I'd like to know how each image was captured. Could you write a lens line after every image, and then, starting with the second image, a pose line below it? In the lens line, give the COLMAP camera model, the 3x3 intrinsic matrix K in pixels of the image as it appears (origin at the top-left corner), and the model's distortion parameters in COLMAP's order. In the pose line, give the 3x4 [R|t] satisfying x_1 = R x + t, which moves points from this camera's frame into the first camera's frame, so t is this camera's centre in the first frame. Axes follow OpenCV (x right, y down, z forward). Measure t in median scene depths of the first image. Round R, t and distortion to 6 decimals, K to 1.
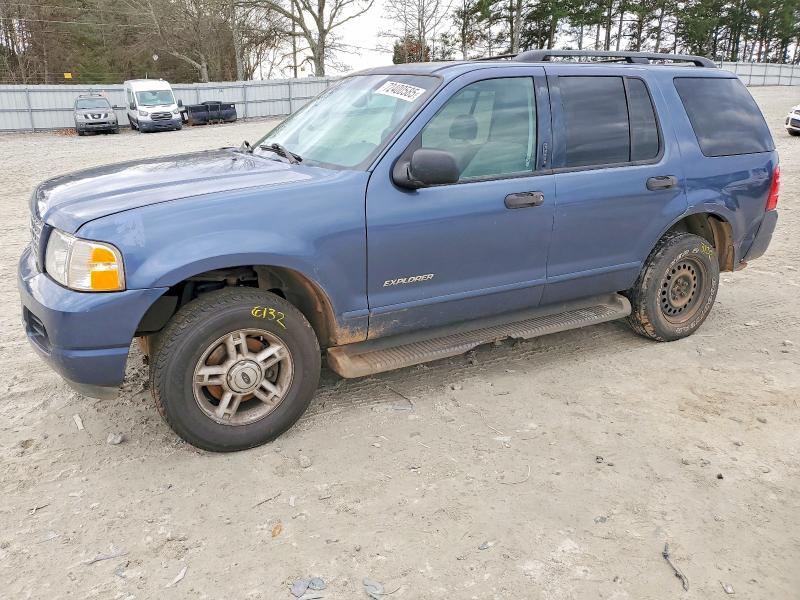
lens RADIAL K [[597.0, 0, 400.0], [0, 597.0, 300.0], [0, 0, 1]] dist [-0.003206, 0.002158]
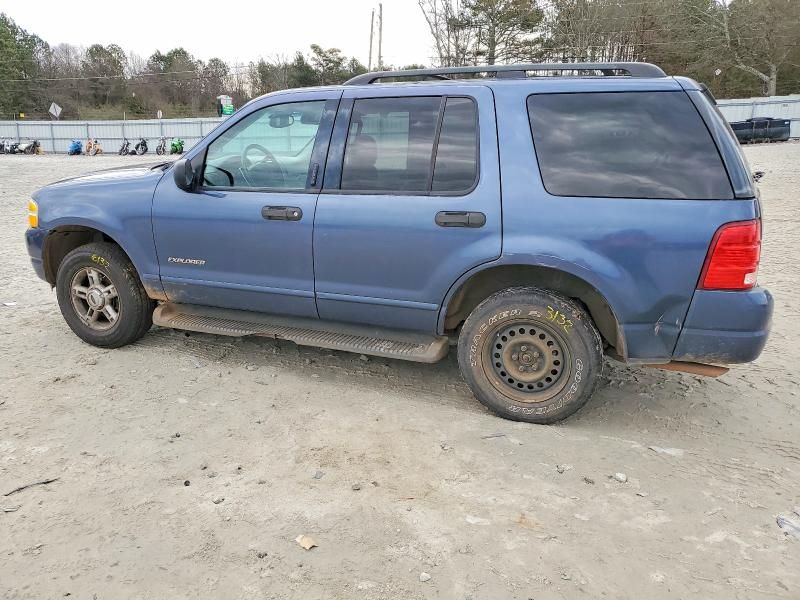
lens RADIAL K [[622.5, 0, 400.0], [0, 622.5, 300.0], [0, 0, 1]] dist [0.006195, 0.004042]
pose [[0.642786, 0.209202, -0.736926, 1.128119], [-0.236599, 0.969171, 0.068758, -0.131338], [0.728592, 0.130160, 0.672467, 0.374545]]
